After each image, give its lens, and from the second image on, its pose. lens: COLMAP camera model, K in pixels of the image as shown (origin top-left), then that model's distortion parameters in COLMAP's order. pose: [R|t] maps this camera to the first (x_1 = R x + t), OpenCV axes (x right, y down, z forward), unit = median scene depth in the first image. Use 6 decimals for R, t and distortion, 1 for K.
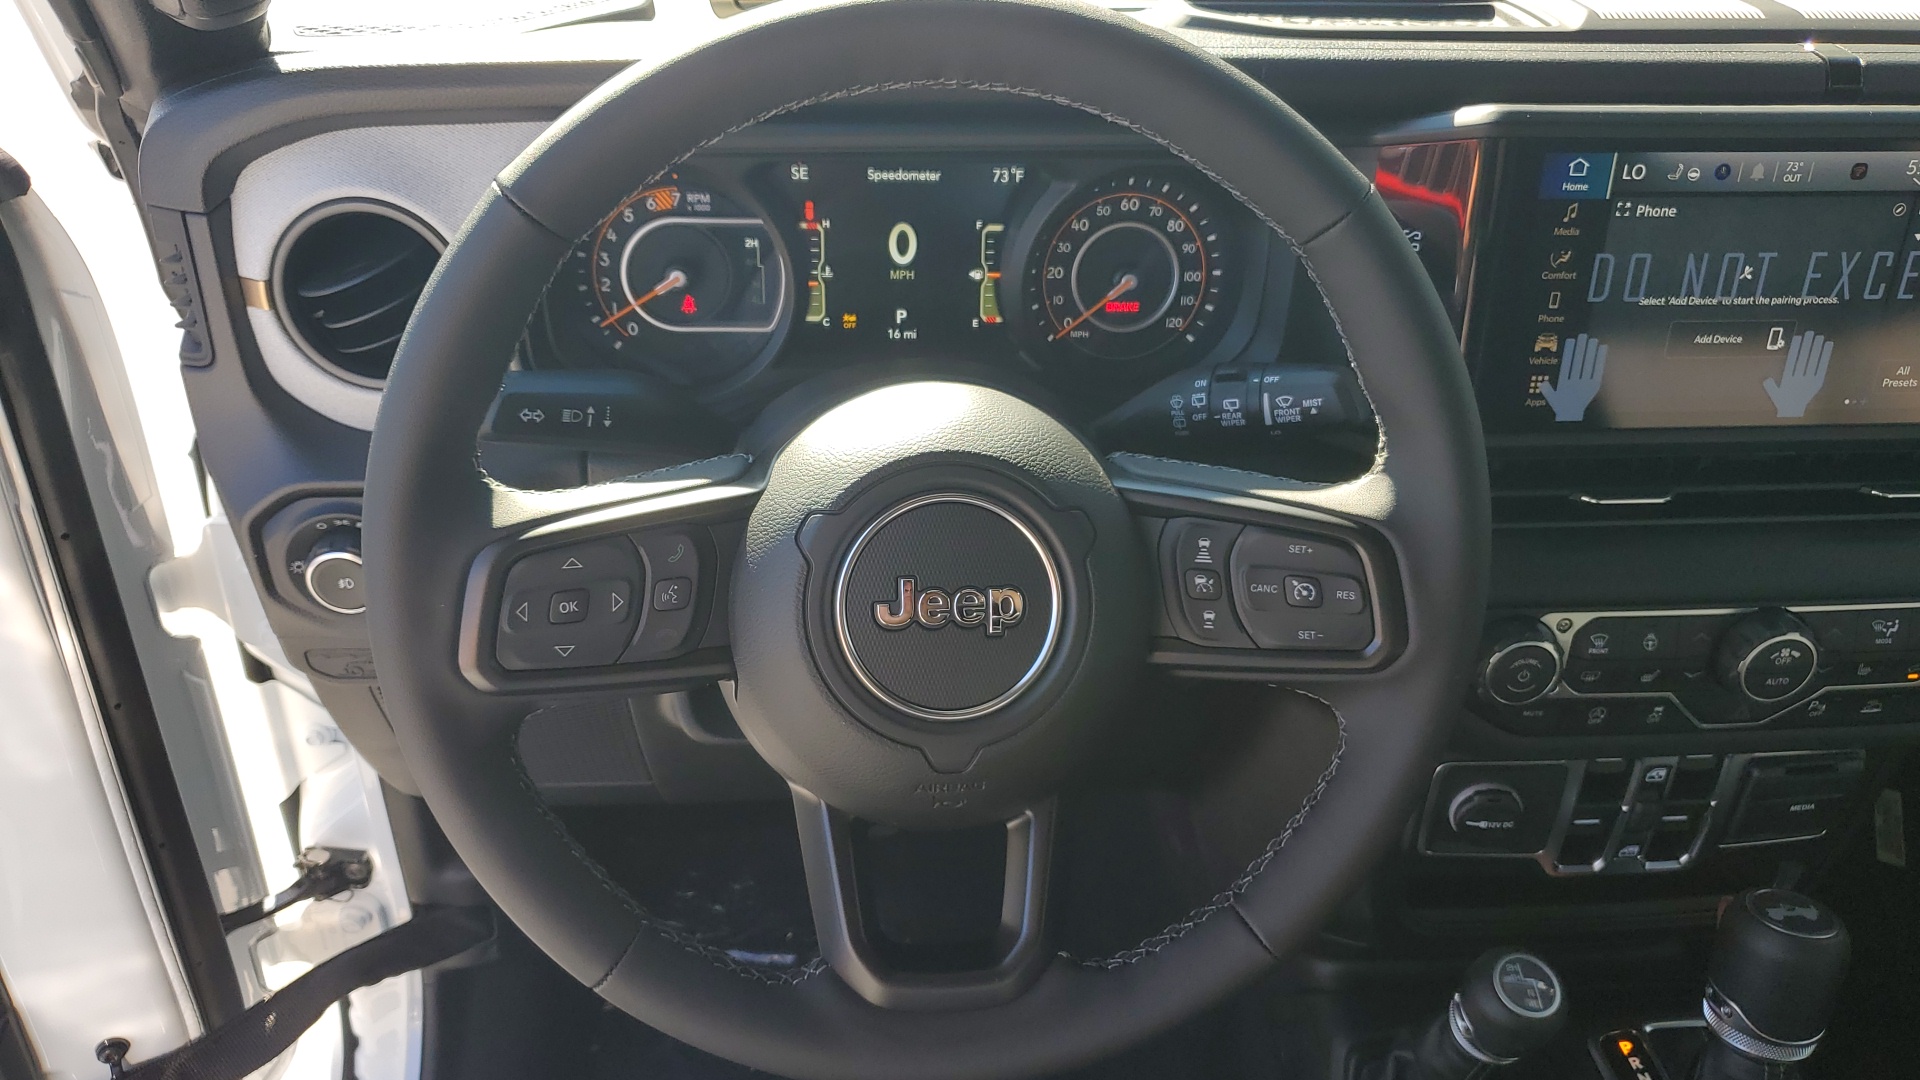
lens RADIAL K [[1512.7, 0, 957.5], [0, 1512.7, 551.5], [0, 0, 1]] dist [0.035822, -0.050889]
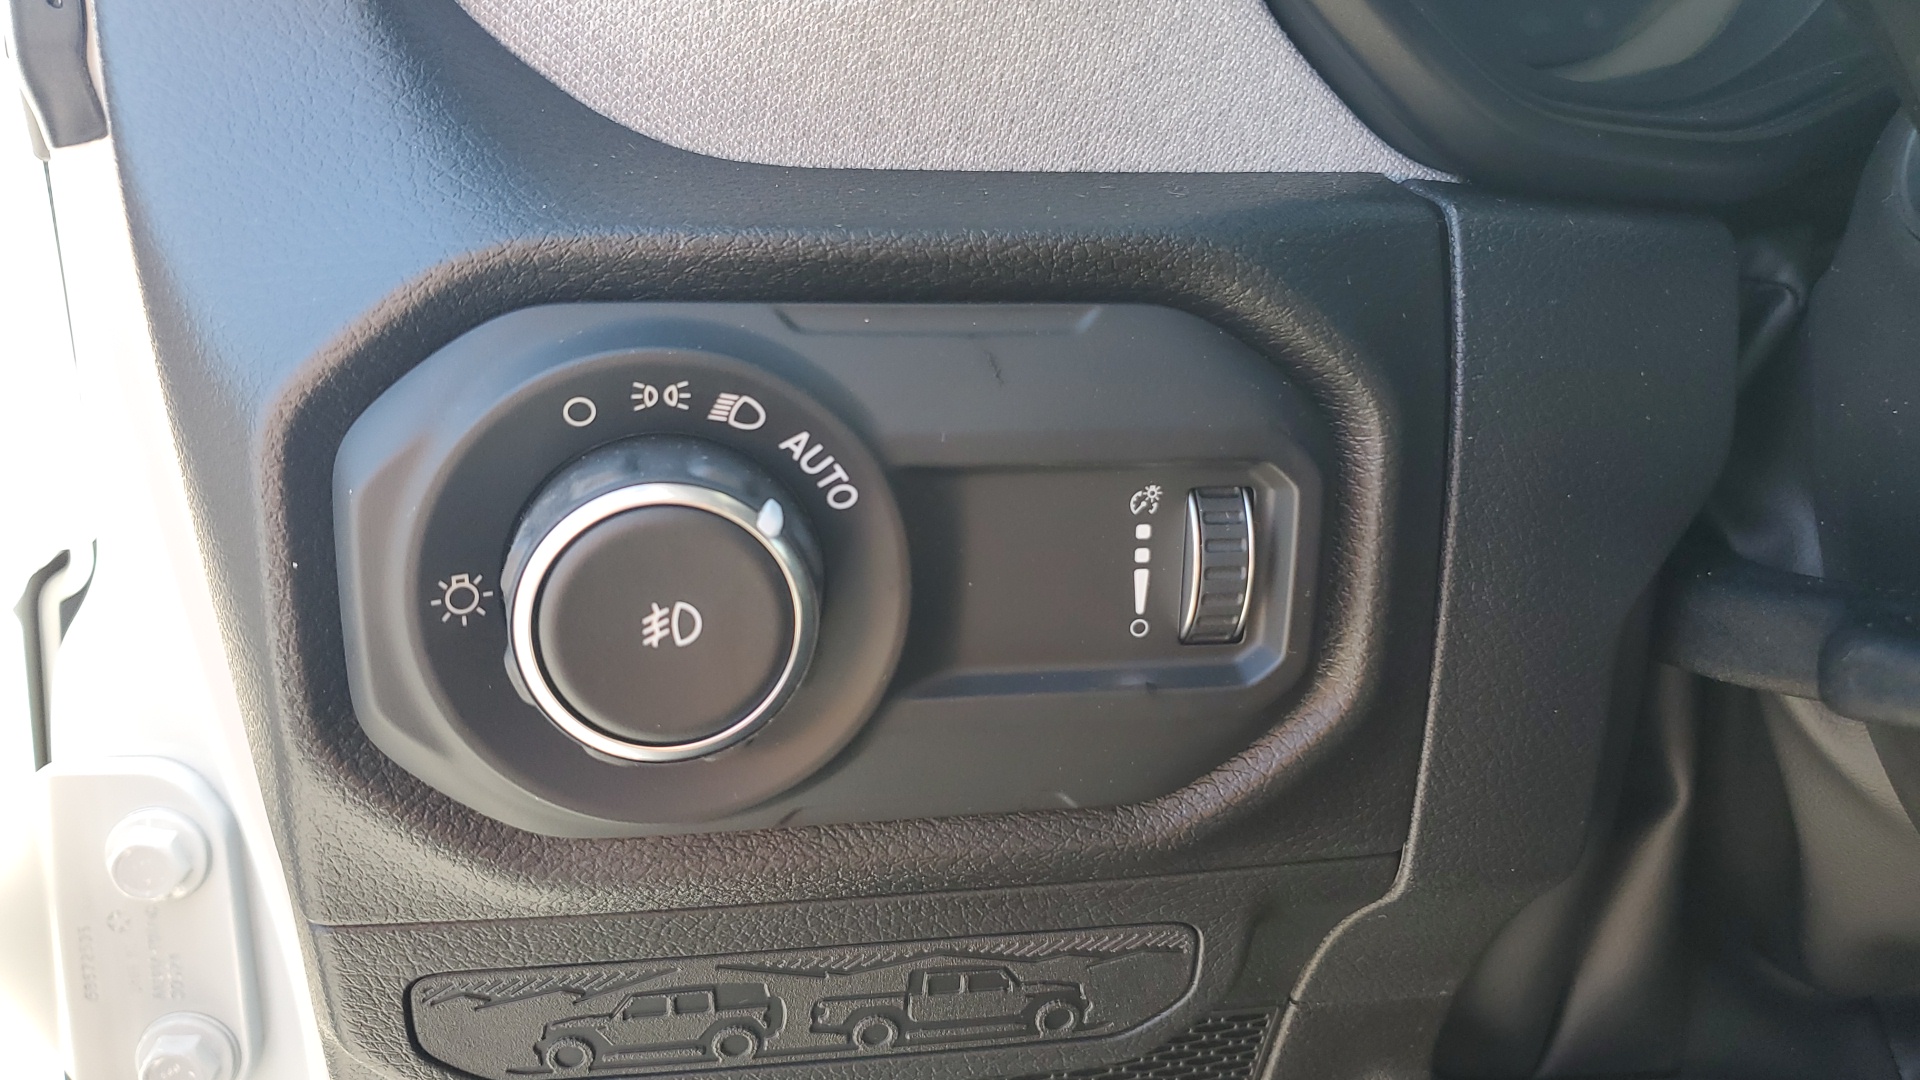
lens RADIAL K [[1512.7, 0, 960.6], [0, 1512.7, 553.3], [0, 0, 1]] dist [0.035822, -0.050889]
pose [[0.992153, -0.049622, 0.114760, -0.371402], [0.083589, 0.945842, -0.313681, 0.090514], [-0.092979, 0.320812, 0.942568, 0.729181]]
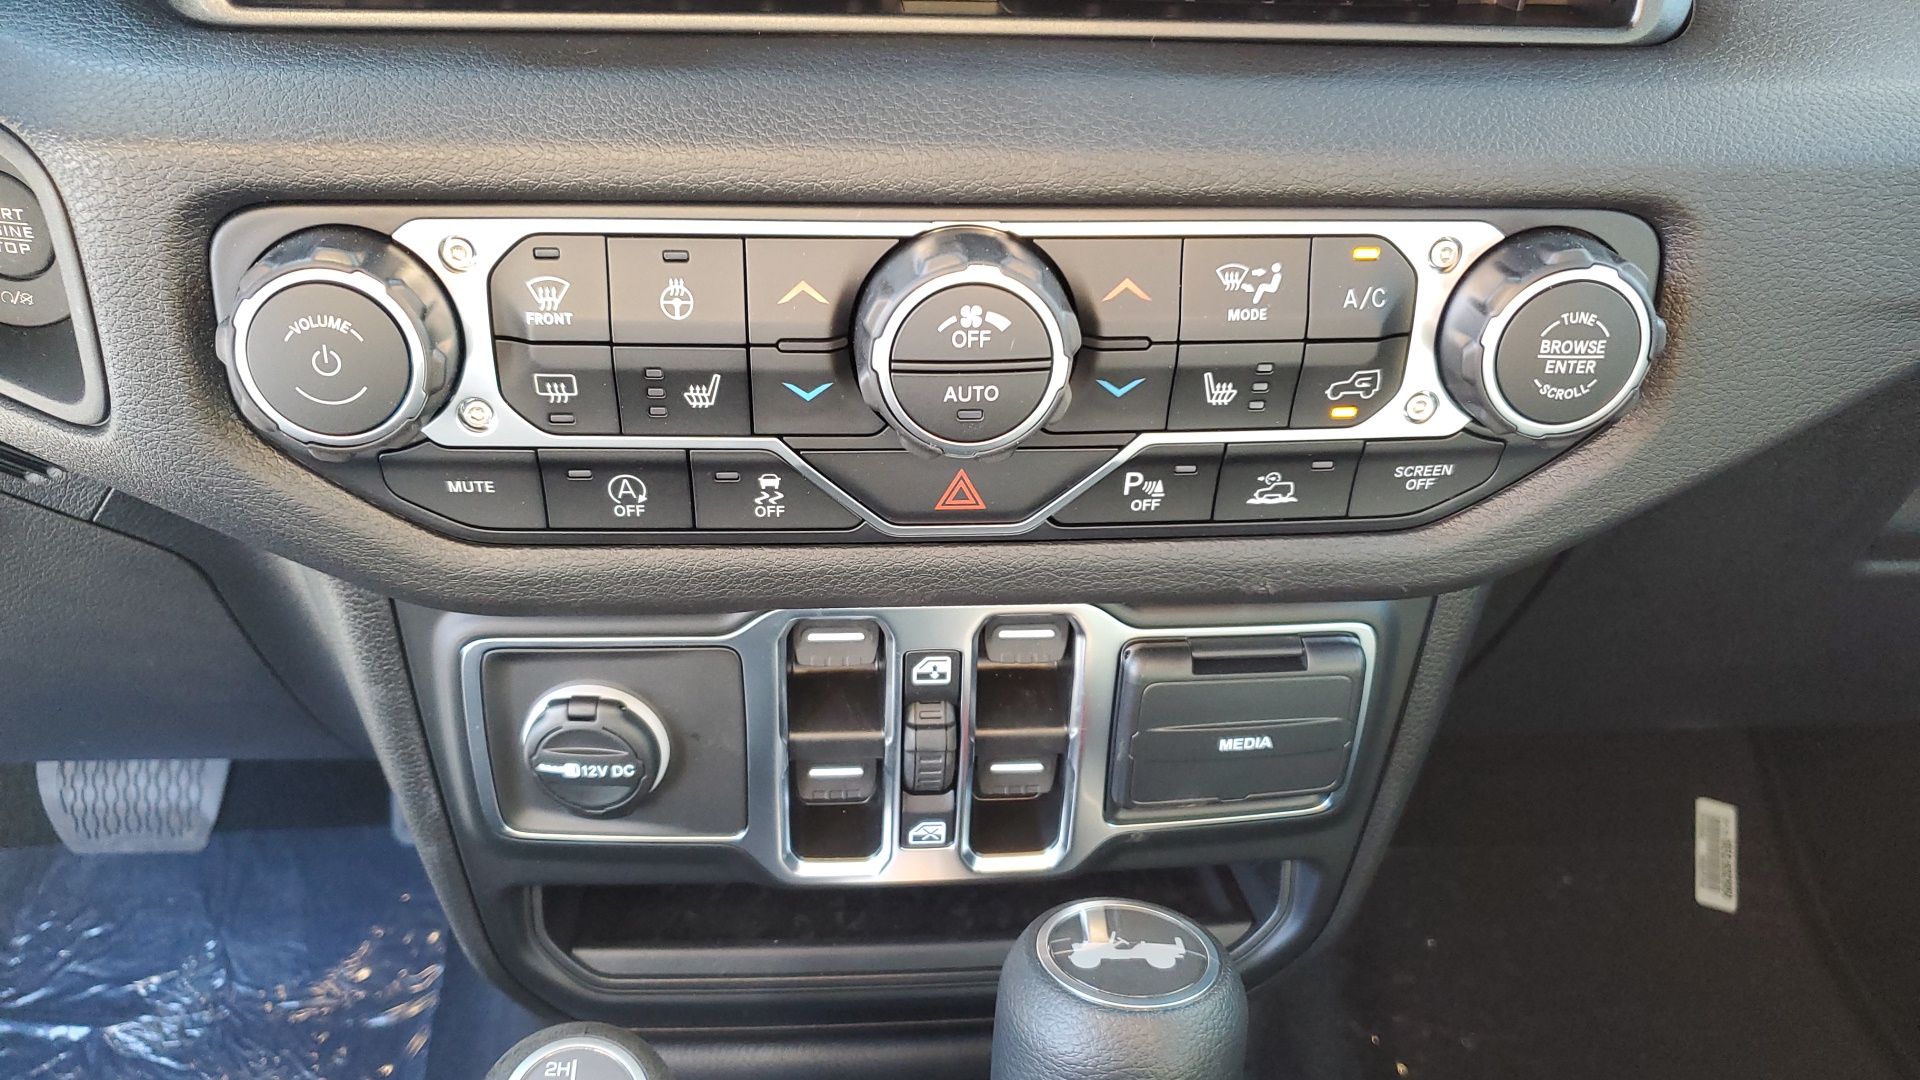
lens RADIAL K [[1512.7, 0, 946.0], [0, 1512.7, 556.2], [0, 0, 1]] dist [0.035822, -0.050889]
pose [[0.999946, 0.005424, -0.008895, 0.530509], [-0.005764, 0.999236, -0.038653, 0.145331], [0.008678, 0.038702, 0.999213, 0.576316]]
